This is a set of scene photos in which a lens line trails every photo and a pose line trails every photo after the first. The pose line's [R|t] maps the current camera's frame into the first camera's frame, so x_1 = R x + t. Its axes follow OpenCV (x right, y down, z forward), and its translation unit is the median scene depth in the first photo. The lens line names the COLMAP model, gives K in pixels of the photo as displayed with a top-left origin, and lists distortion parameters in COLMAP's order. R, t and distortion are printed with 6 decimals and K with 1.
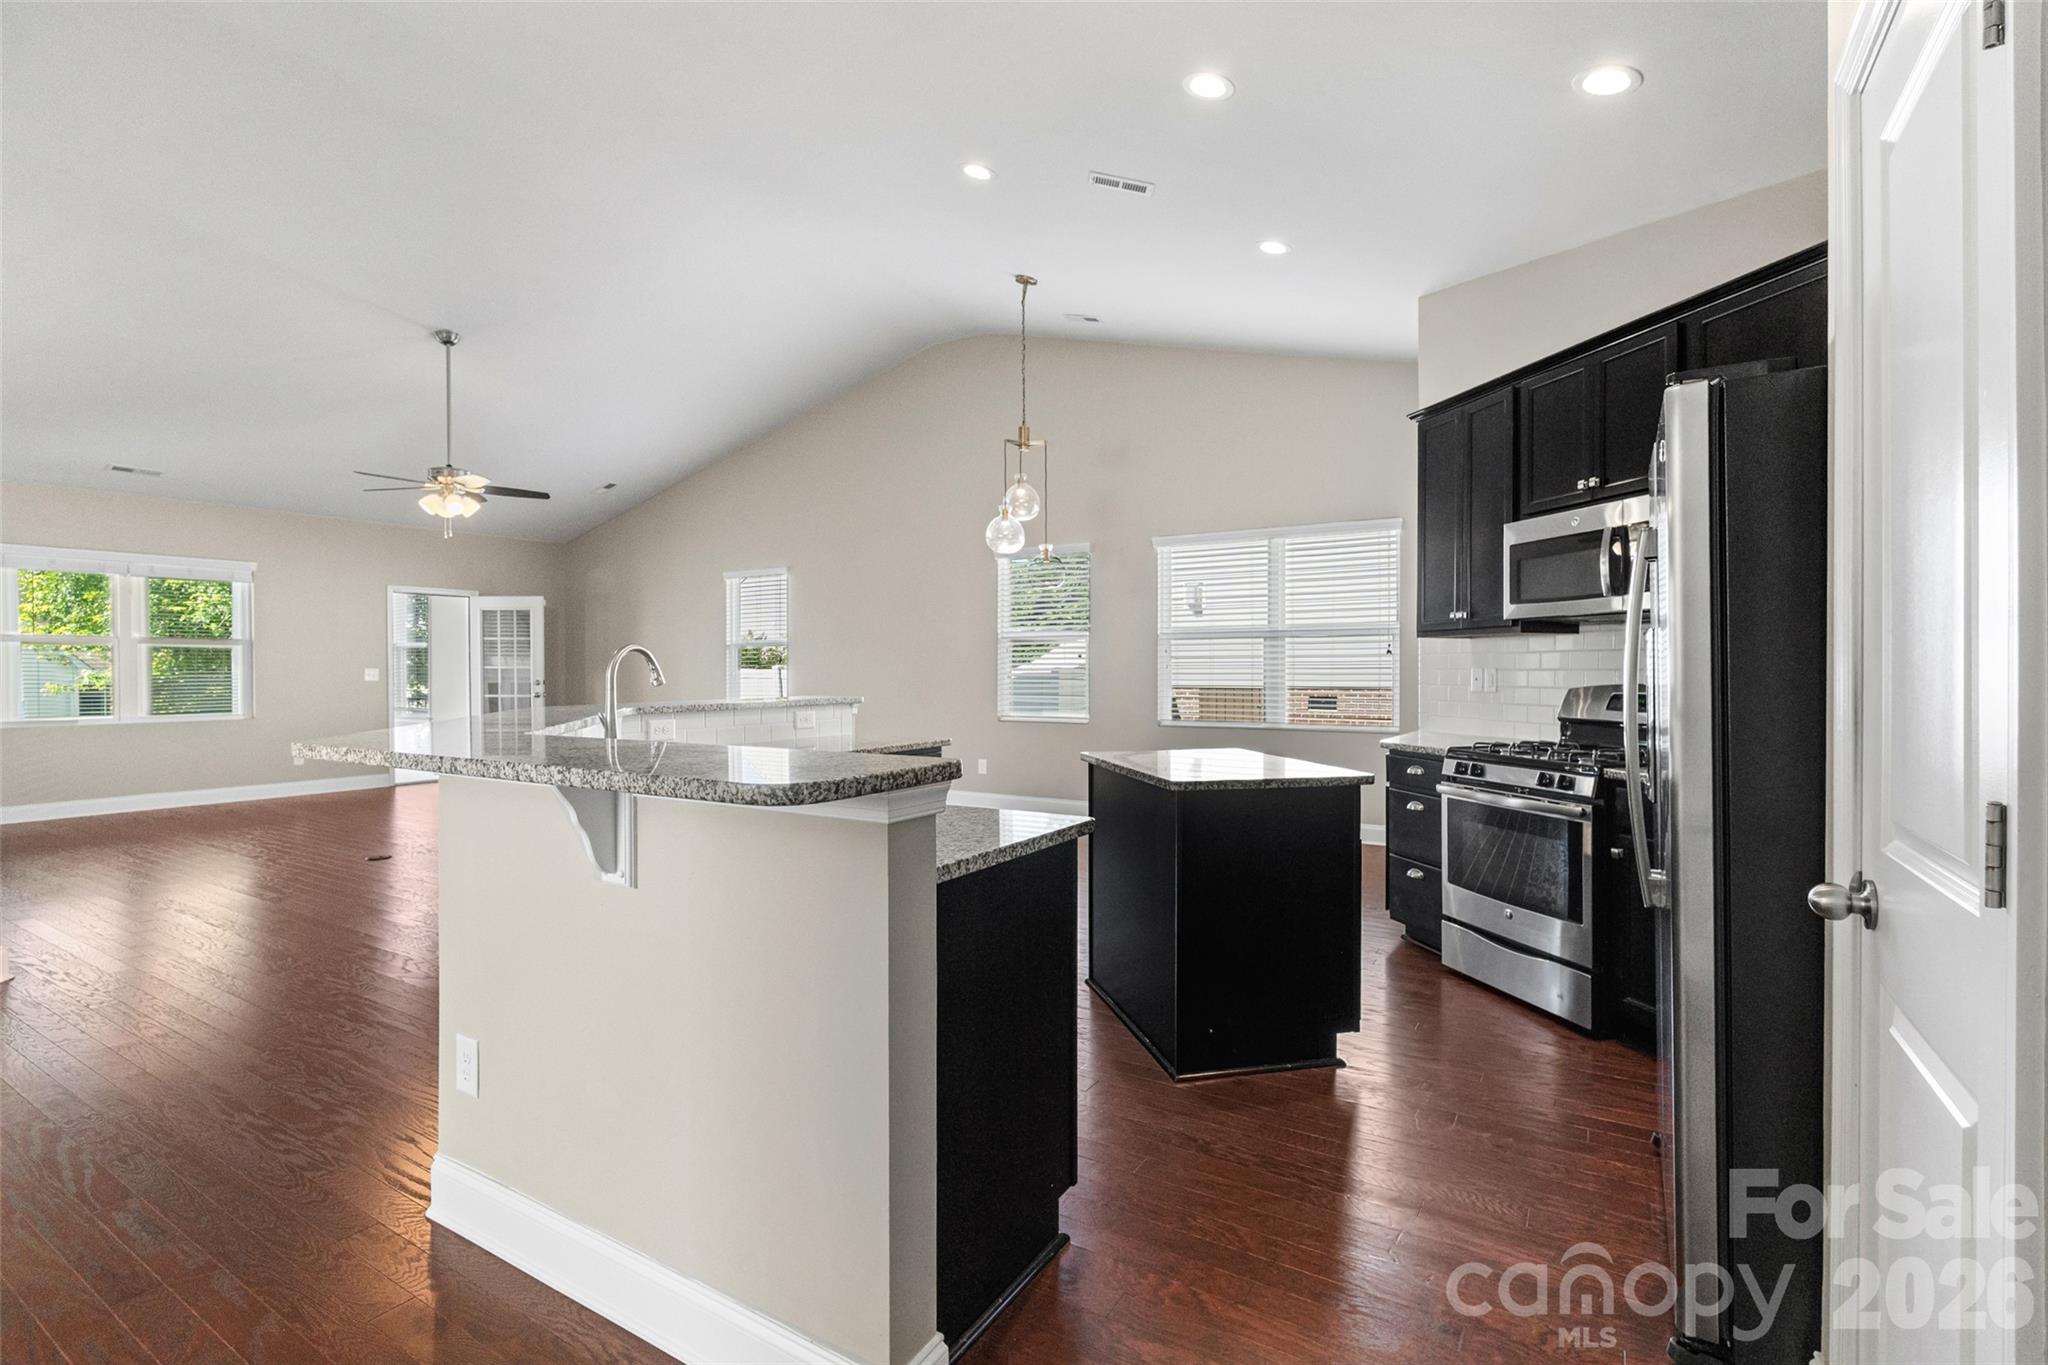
lens RADIAL K [[954.8, 0, 1028.9], [0, 954.8, 671.7], [0, 0, 1]] dist [-0.002655, 0.001128]
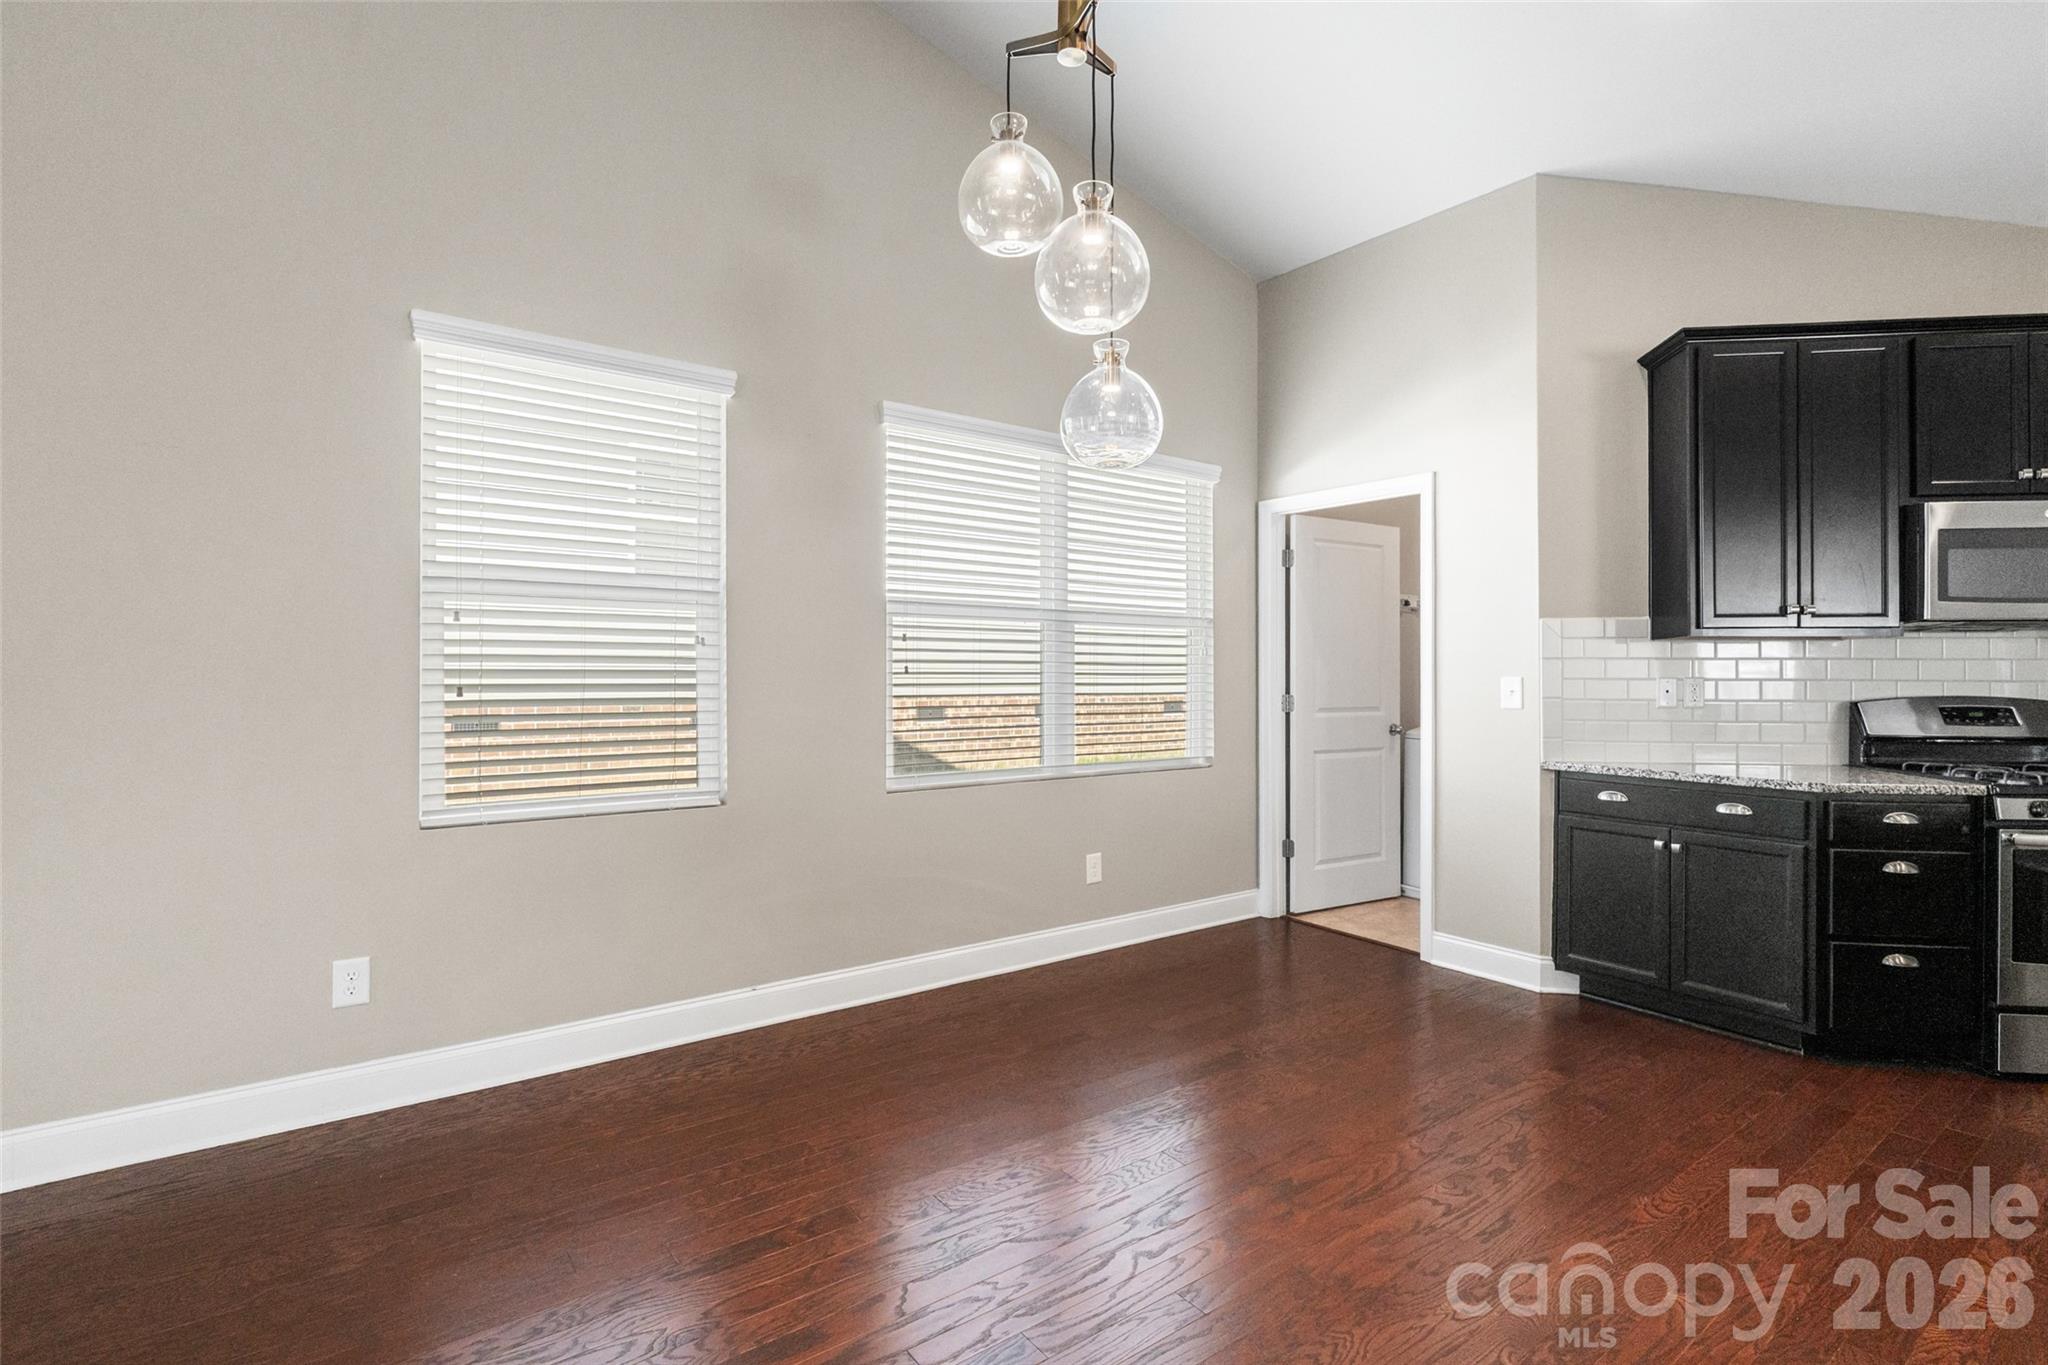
lens RADIAL K [[954.8, 0, 1029.5], [0, 954.8, 673.3], [0, 0, 1]] dist [-0.002655, 0.001128]
pose [[0.361879, 0.005198, 0.932211, -0.246272], [-0.002449, 0.999986, -0.004625, -0.001120], [-0.932222, -0.000609, 0.361886, 0.646584]]
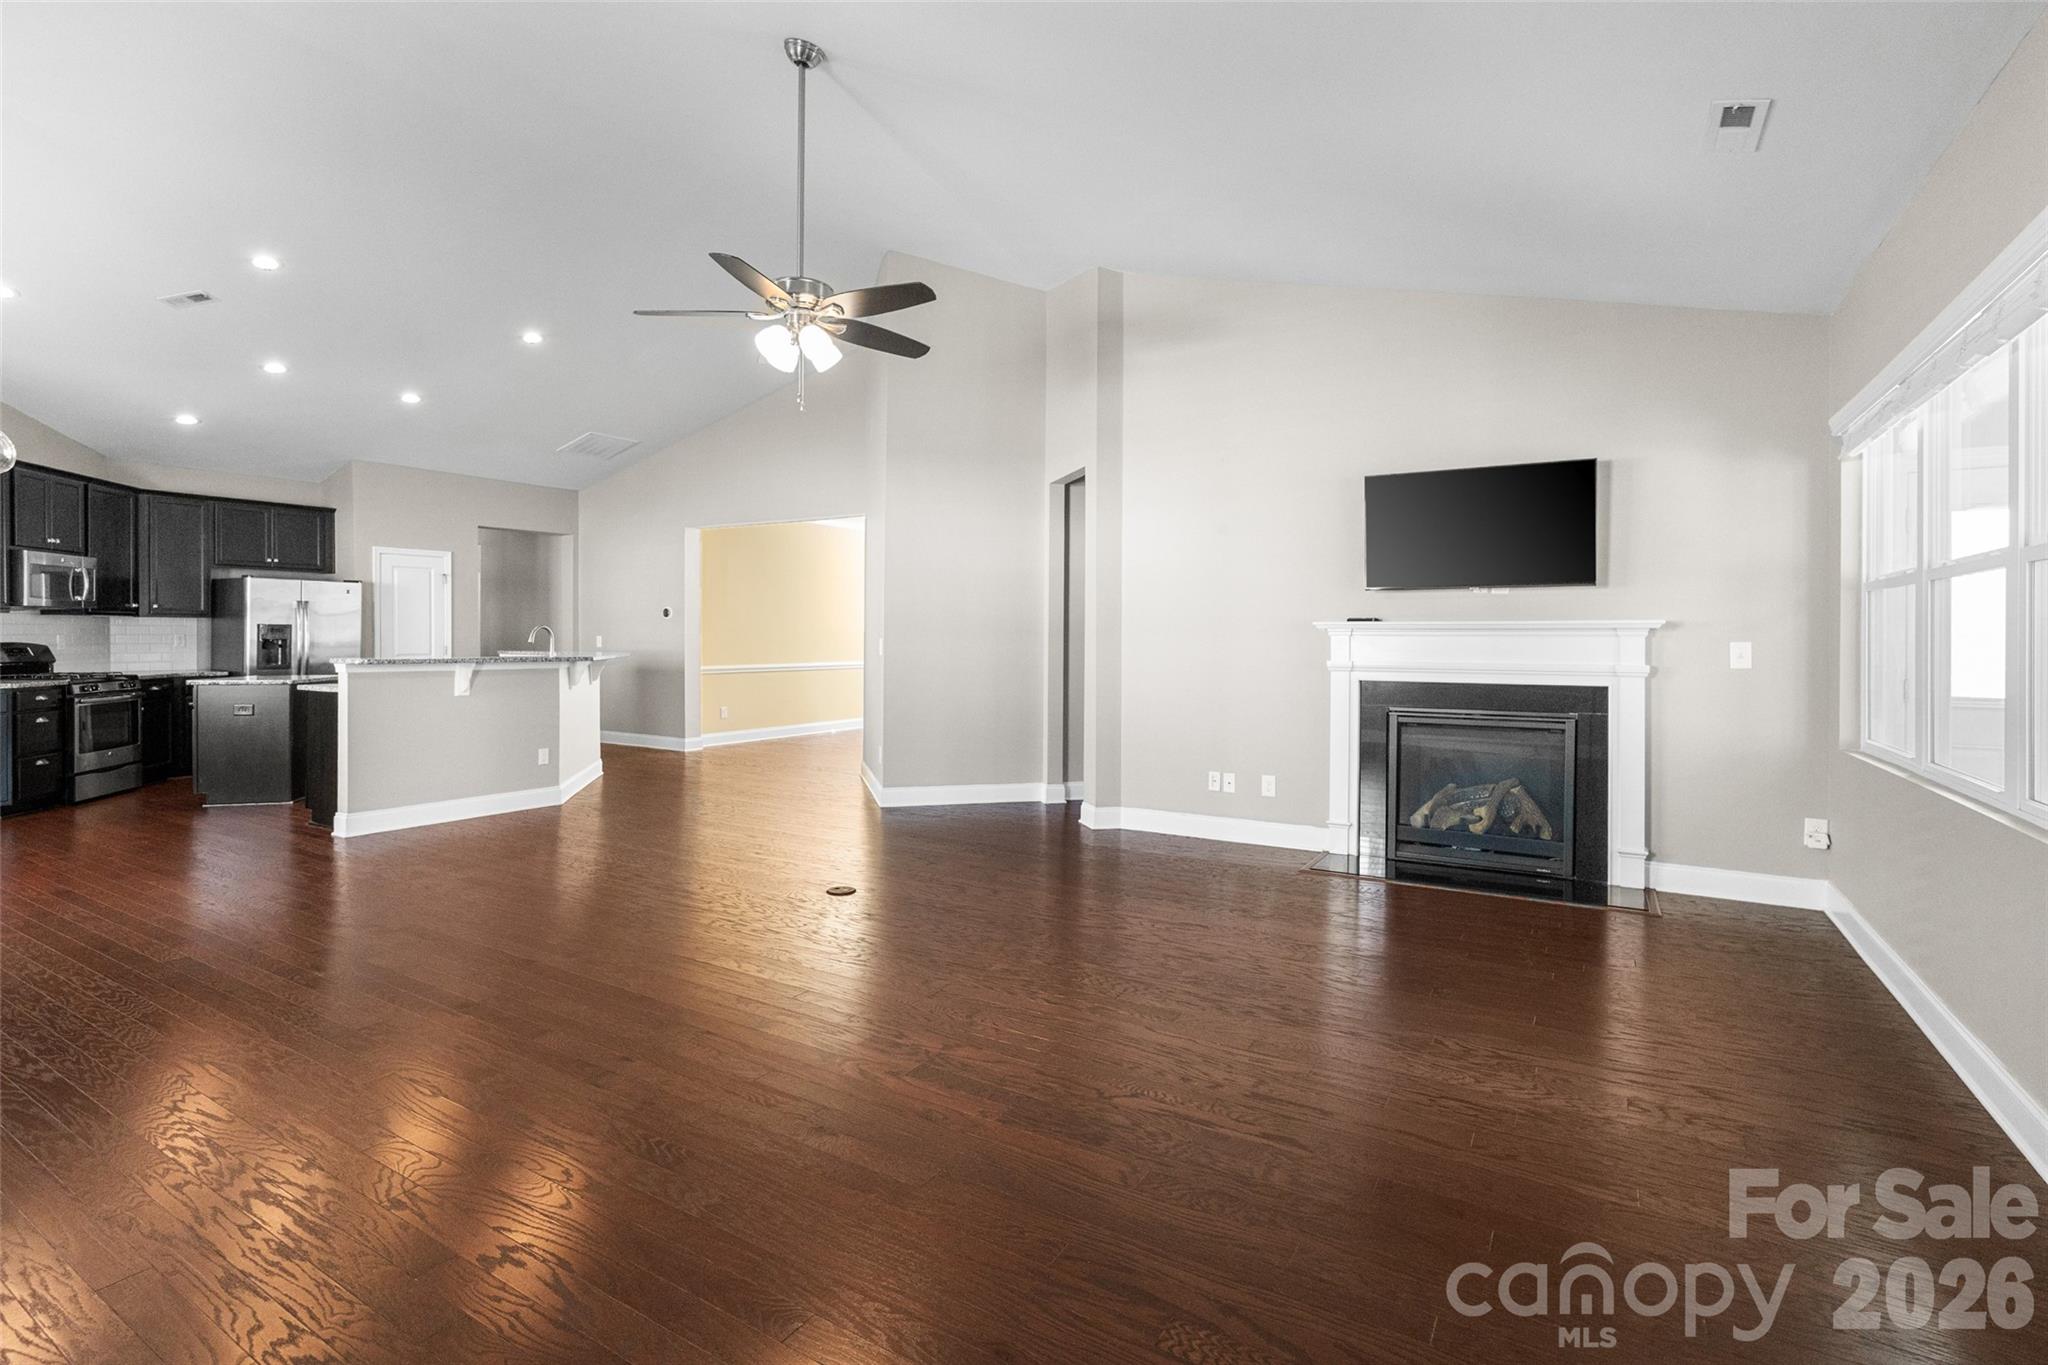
lens RADIAL K [[954.8, 0, 1032.2], [0, 954.8, 641.0], [0, 0, 1]] dist [-0.002655, 0.001128]
pose [[-0.999812, -0.000917, -0.019374, -0.584028], [-0.001059, 0.999972, 0.007343, -0.002475], [0.019367, 0.007362, -0.999785, 1.251342]]
